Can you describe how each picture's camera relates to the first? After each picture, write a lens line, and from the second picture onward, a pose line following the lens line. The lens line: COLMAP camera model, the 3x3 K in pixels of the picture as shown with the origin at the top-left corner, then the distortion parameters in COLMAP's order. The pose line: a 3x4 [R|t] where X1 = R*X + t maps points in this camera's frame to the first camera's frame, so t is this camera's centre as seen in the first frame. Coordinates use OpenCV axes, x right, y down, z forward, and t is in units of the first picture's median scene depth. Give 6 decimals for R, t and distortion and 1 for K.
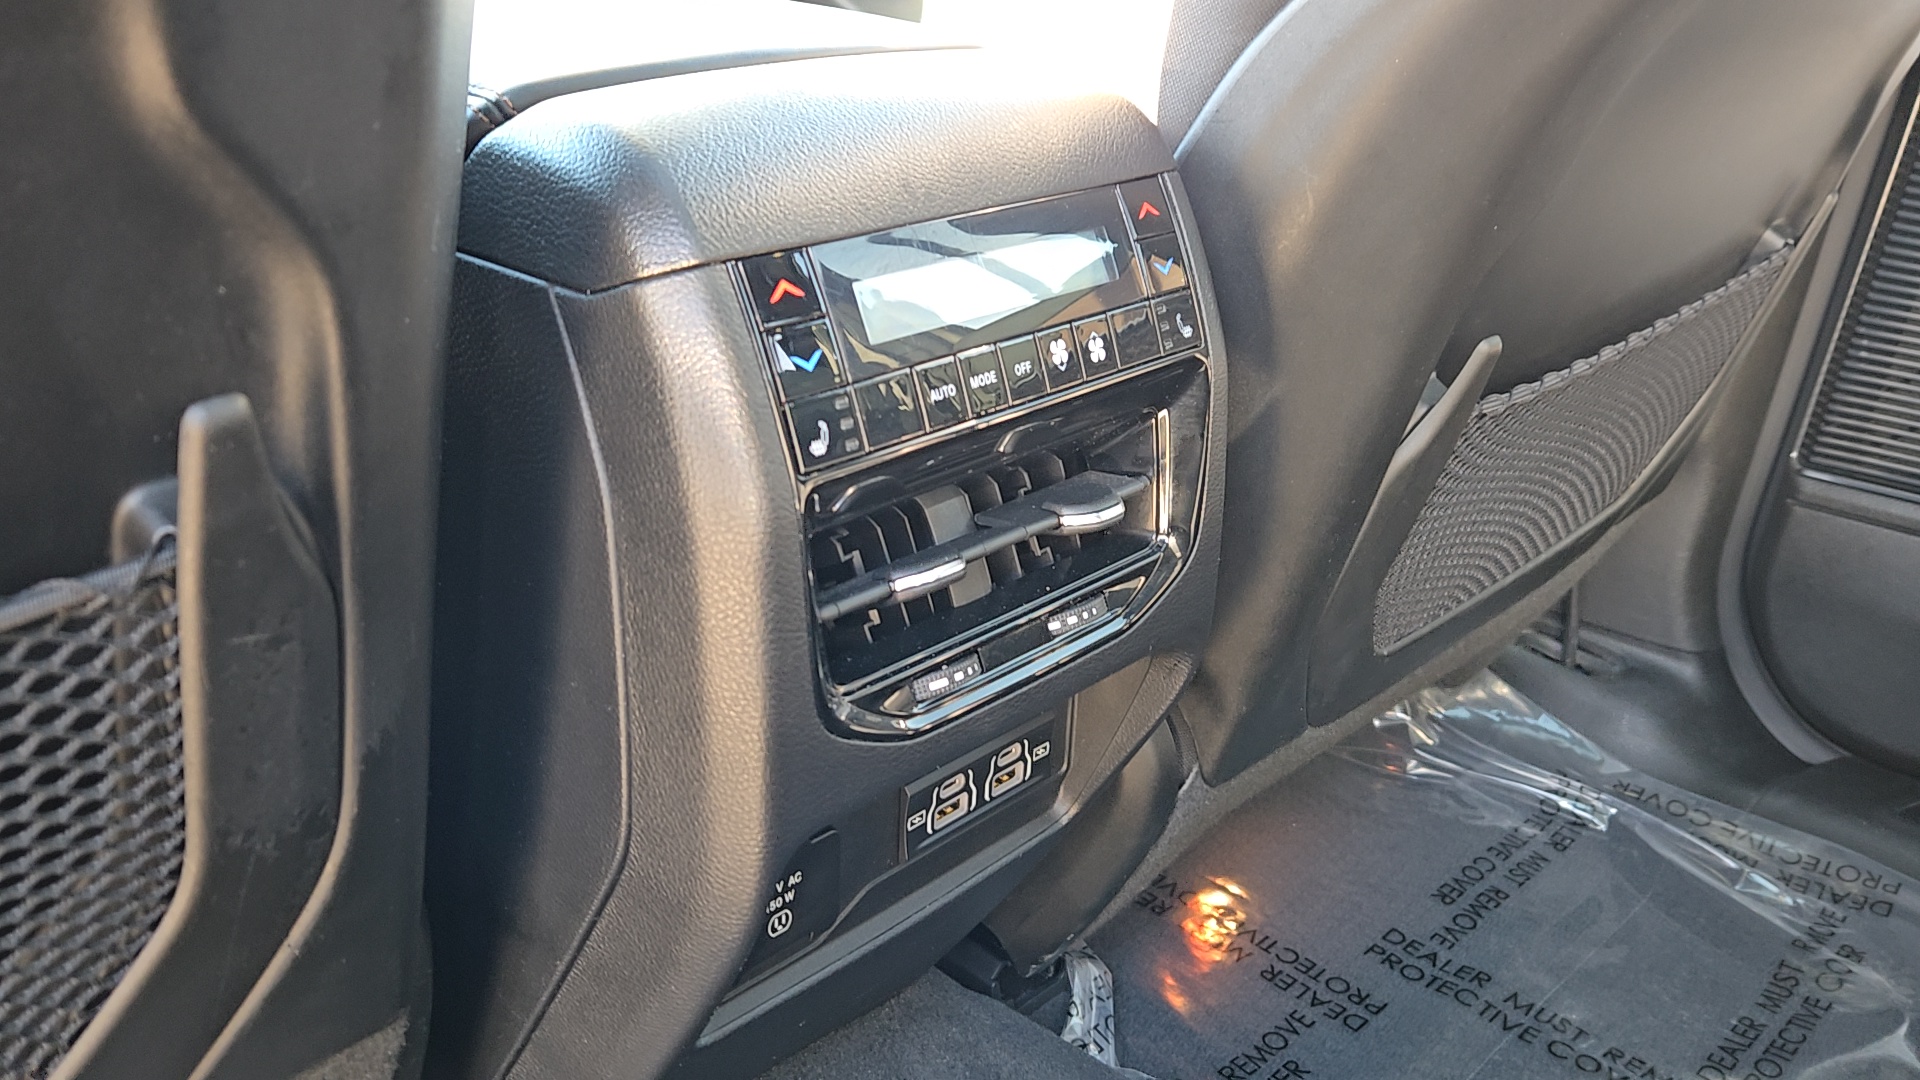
lens RADIAL K [[1585.8, 0, 958.6], [0, 1585.8, 528.0], [0, 0, 1]] dist [0.017620, -0.006329]
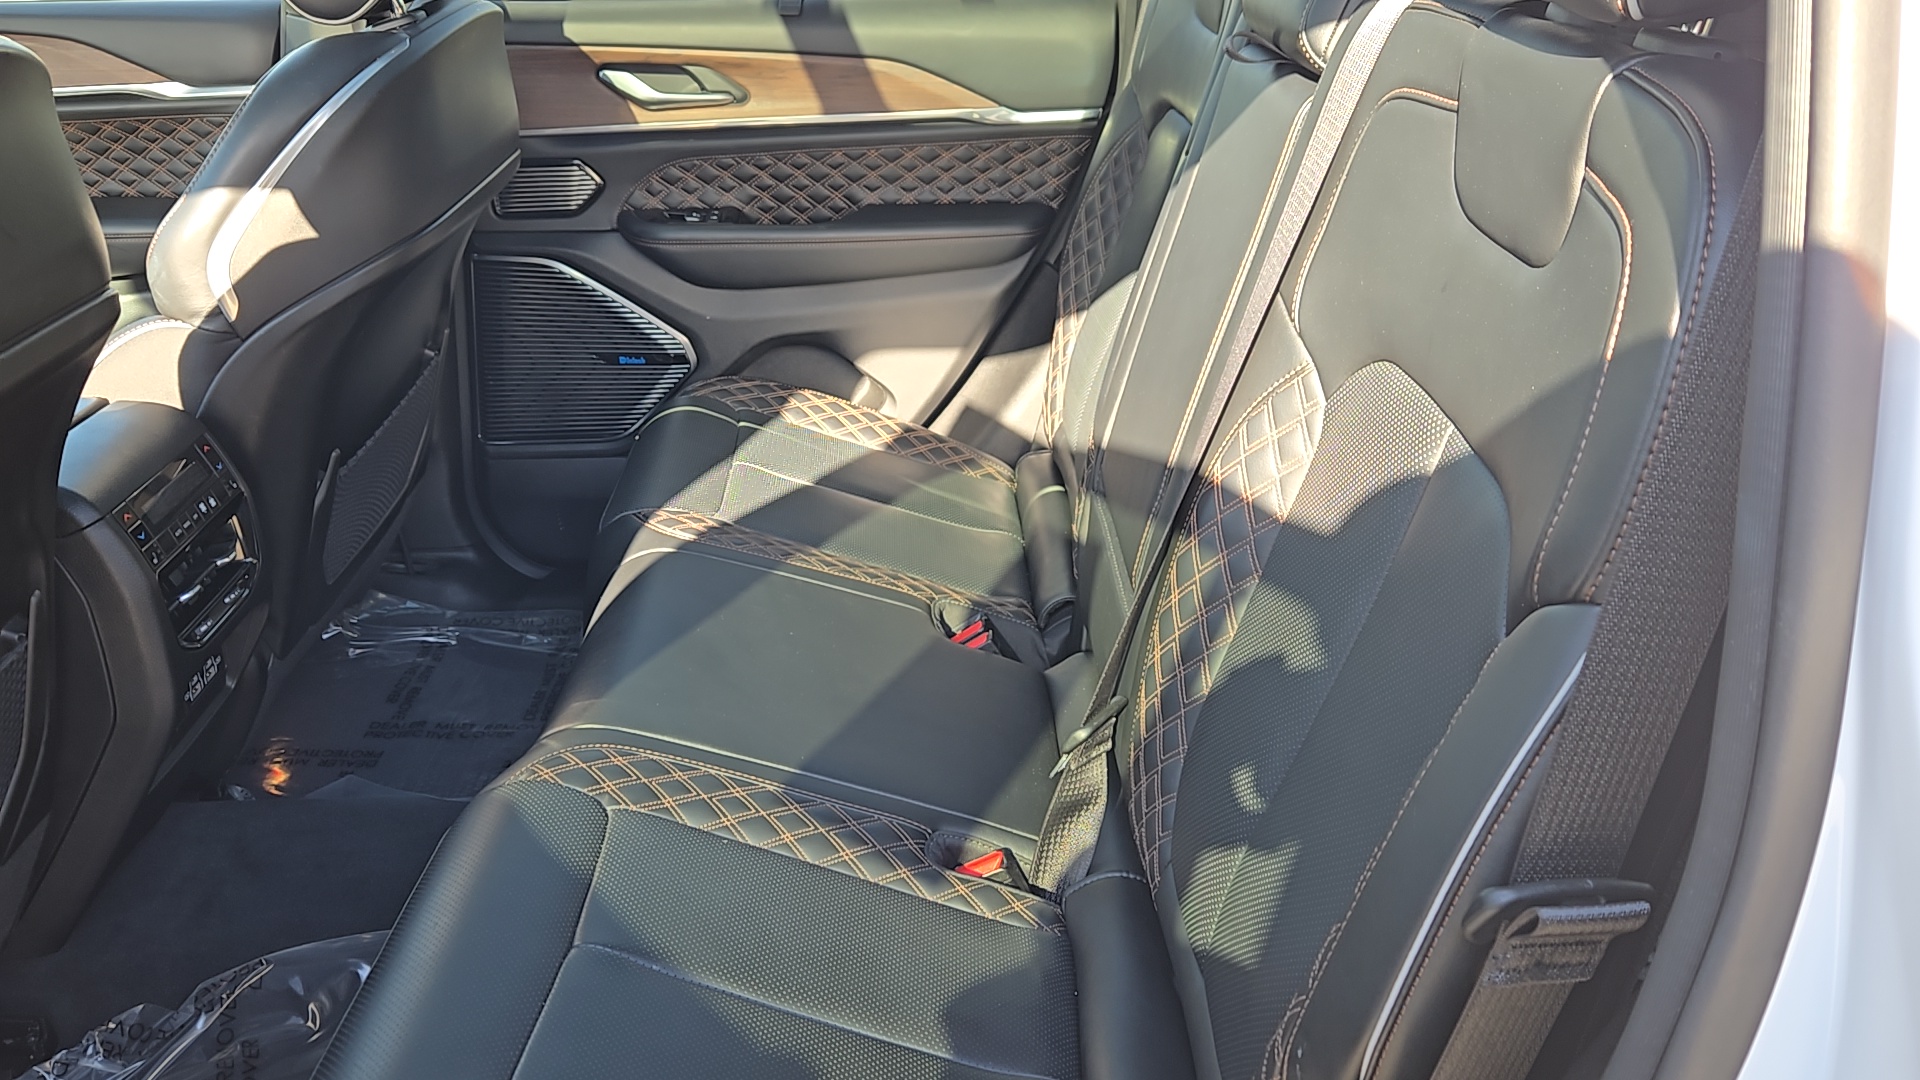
lens RADIAL K [[1585.8, 0, 958.6], [0, 1585.8, 528.0], [0, 0, 1]] dist [0.017620, -0.006329]
pose [[0.710979, -0.309608, 0.631389, -0.393179], [0.294744, 0.946391, 0.132173, -0.025734], [-0.638462, 0.092126, 0.764119, -1.028938]]
